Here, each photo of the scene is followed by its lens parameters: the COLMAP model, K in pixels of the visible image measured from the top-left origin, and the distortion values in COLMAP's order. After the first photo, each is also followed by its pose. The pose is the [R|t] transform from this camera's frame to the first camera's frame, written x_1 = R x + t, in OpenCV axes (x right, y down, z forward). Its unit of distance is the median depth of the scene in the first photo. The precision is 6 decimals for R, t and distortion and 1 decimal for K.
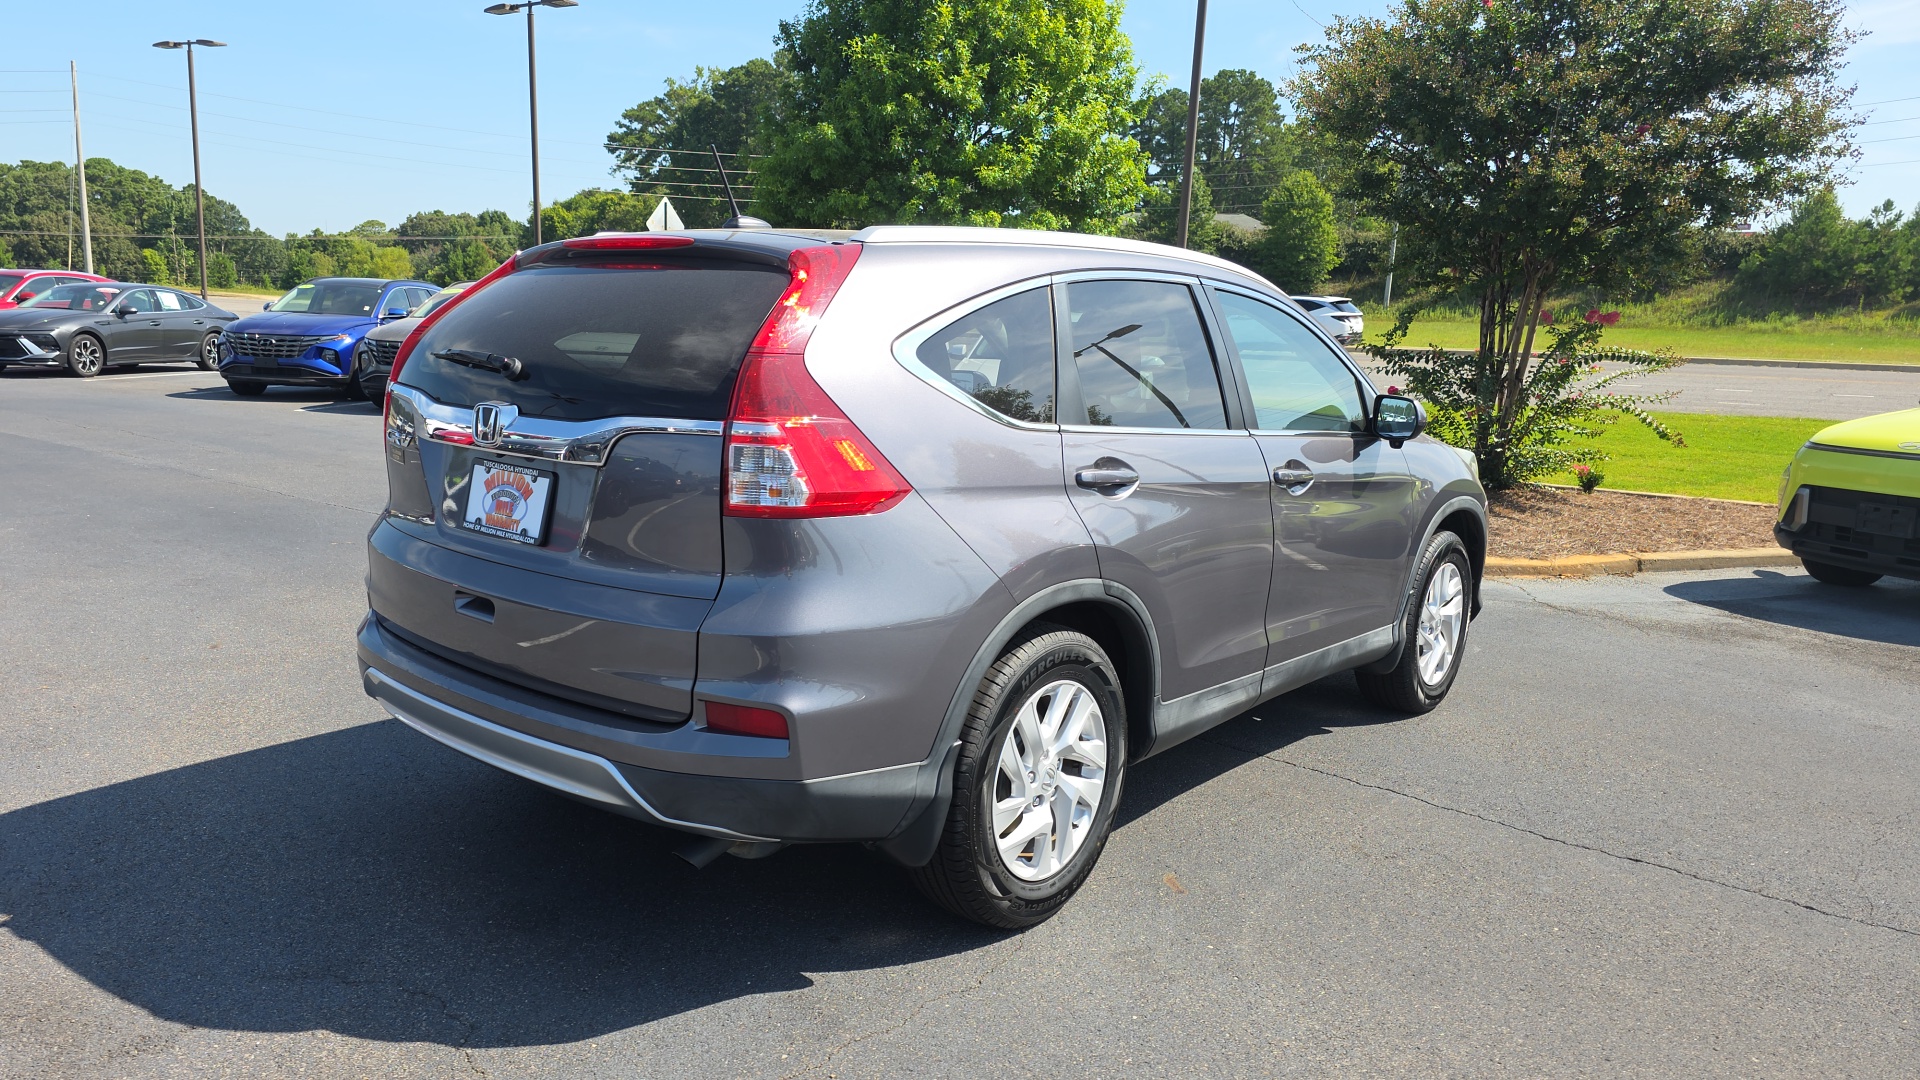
lens RADIAL K [[1291.3, 0, 882.3], [0, 1291.3, 546.0], [0, 0, 1]] dist [0.107472, -0.143946]
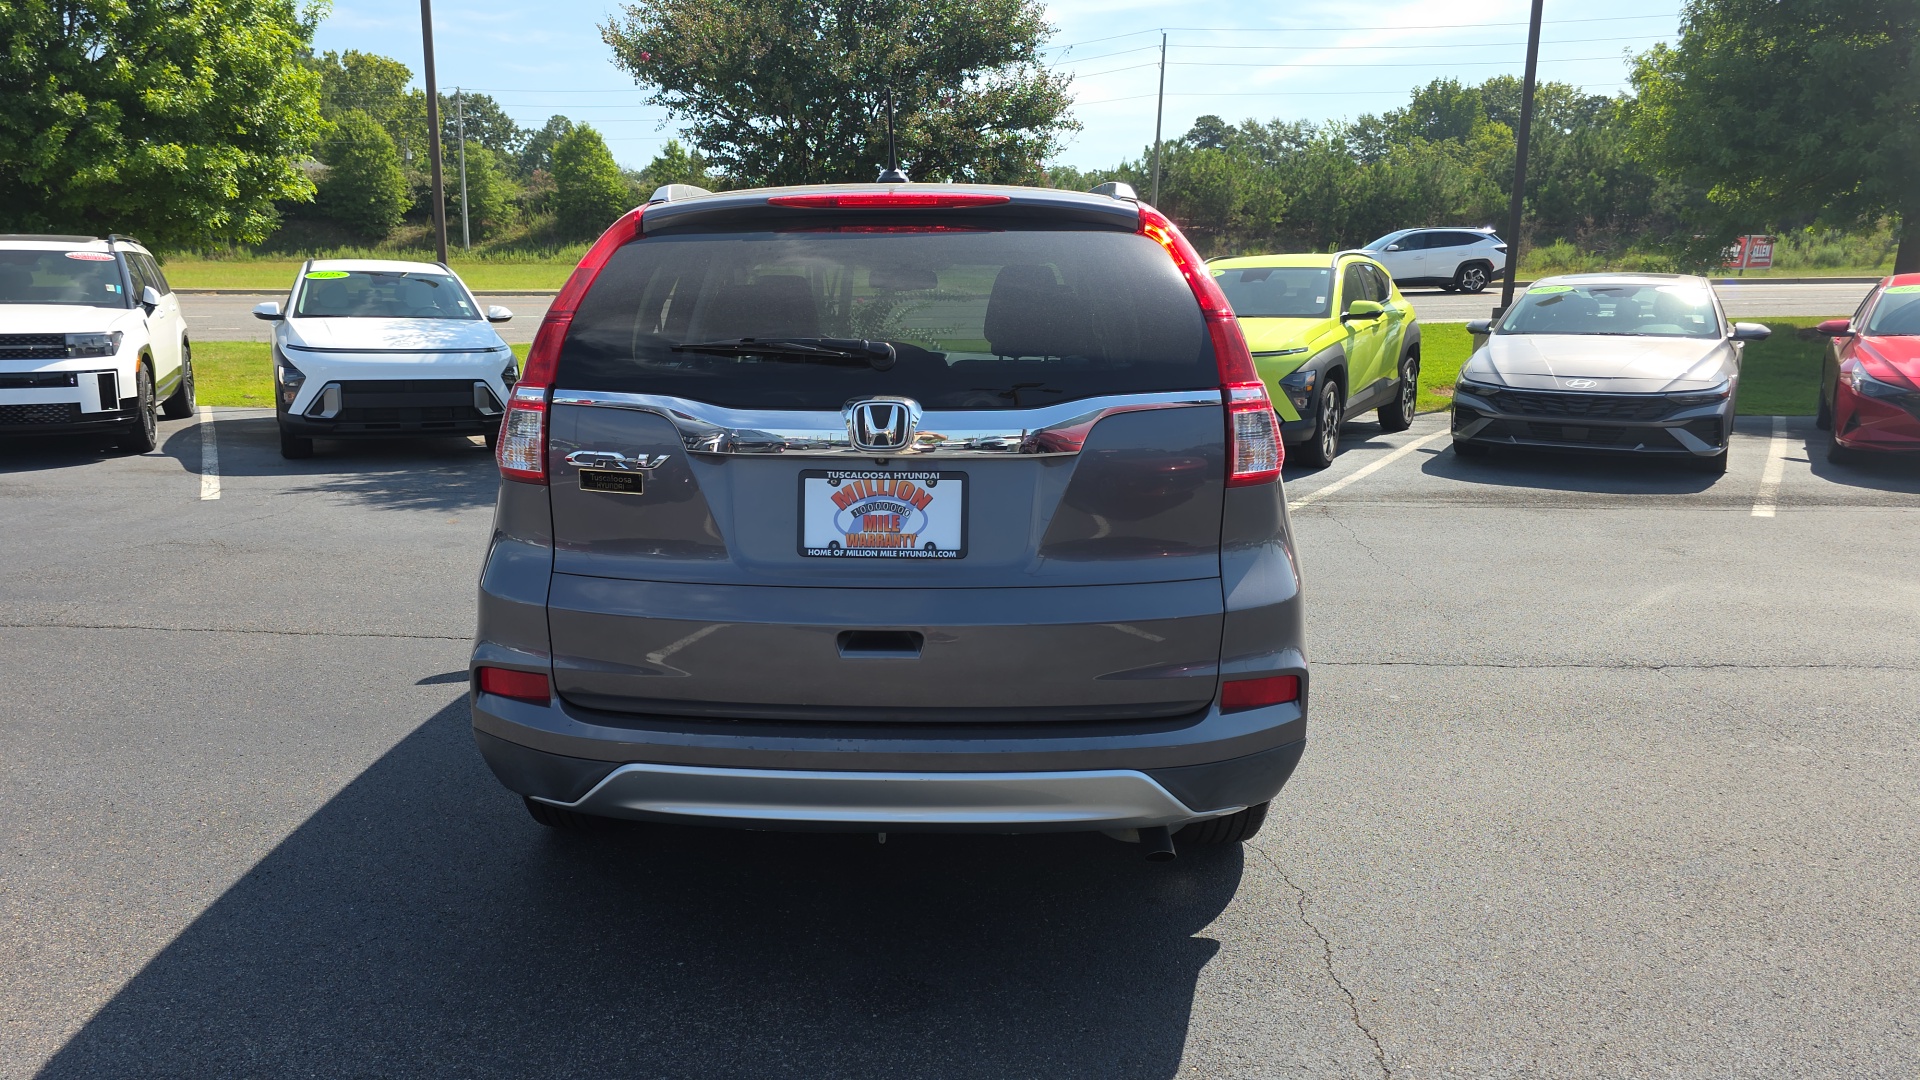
lens RADIAL K [[1311.0, 0, 859.6], [0, 1311.0, 535.1], [0, 0, 1]] dist [0.037873, -0.047559]
pose [[0.765358, -0.157141, 0.624127, -0.843187], [0.136637, 0.987302, 0.081023, -0.093603], [-0.628934, 0.023267, 0.777111, 0.370143]]
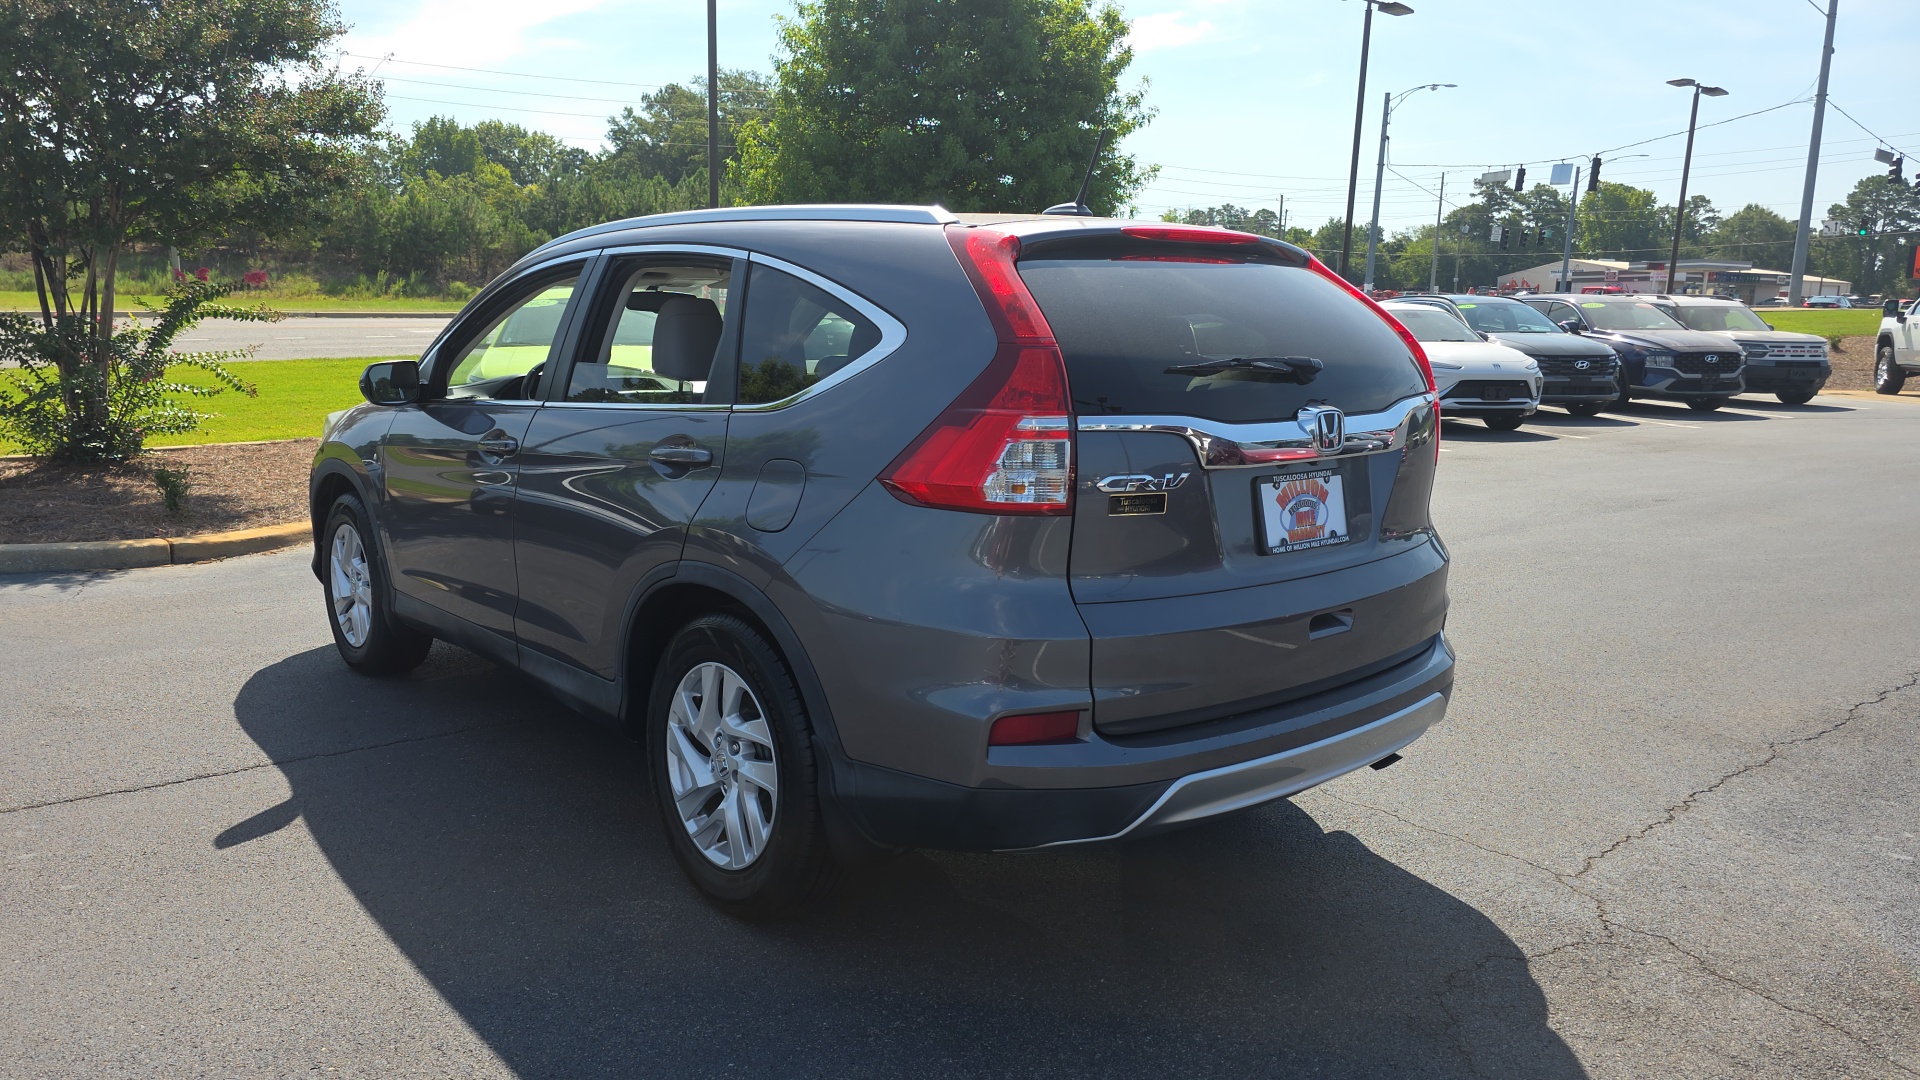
lens RADIAL K [[1291.3, 0, 882.3], [0, 1291.3, 546.0], [0, 0, 1]] dist [0.107472, -0.143946]
pose [[0.143073, -0.206291, 0.967974, -1.291439], [0.163069, 0.969583, 0.182532, -0.239565], [-0.976186, 0.131732, 0.172361, 1.169776]]
